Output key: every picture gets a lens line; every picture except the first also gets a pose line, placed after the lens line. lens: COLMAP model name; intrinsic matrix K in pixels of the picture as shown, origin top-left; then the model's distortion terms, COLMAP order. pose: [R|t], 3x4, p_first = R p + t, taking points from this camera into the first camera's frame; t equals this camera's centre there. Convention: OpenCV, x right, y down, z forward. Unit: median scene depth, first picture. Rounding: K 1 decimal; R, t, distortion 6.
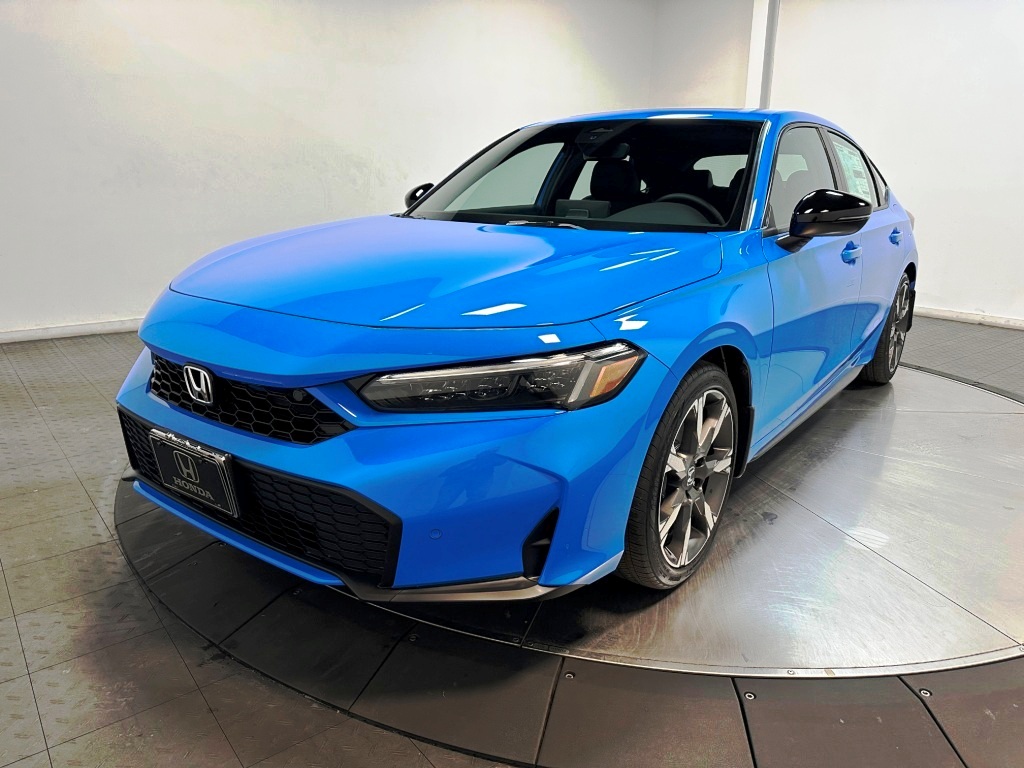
lens RADIAL K [[726.2, 0, 512.0], [0, 726.2, 384.0], [0, 0, 1]] dist [0.005105, -0.031338]
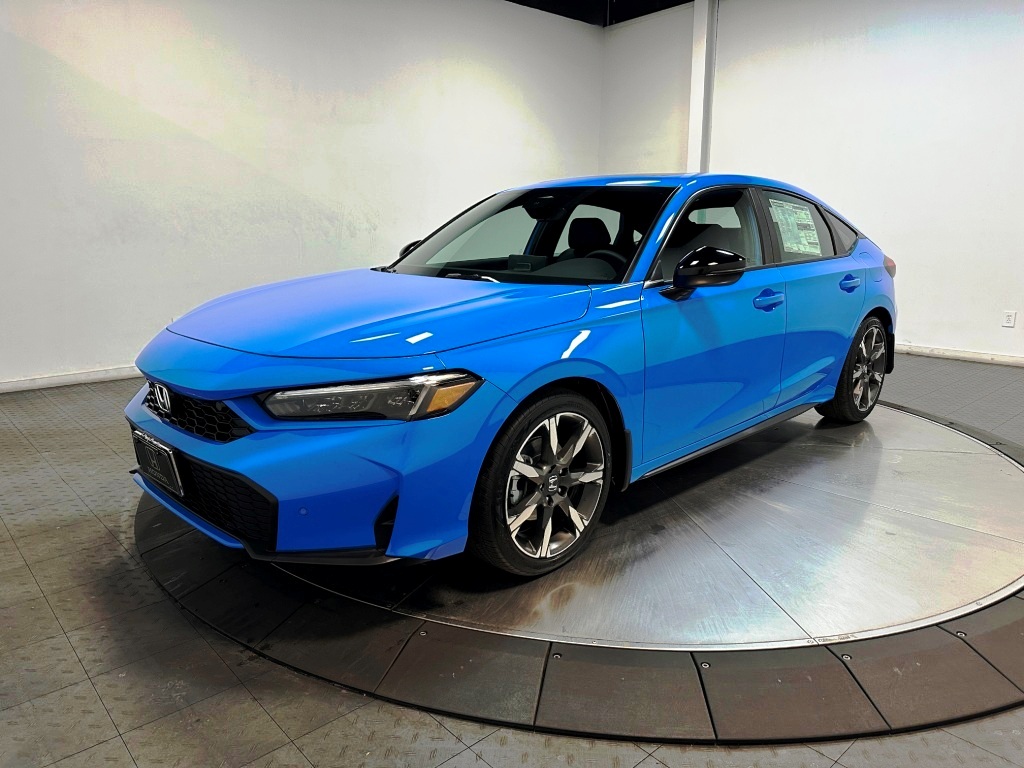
lens RADIAL K [[726.2, 0, 512.0], [0, 726.2, 384.0], [0, 0, 1]] dist [0.005105, -0.031338]
pose [[0.998123, -0.025111, 0.055865, -0.039666], [0.028048, 0.998231, -0.052432, 0.009979], [-0.054450, 0.053900, 0.997061, -0.168876]]
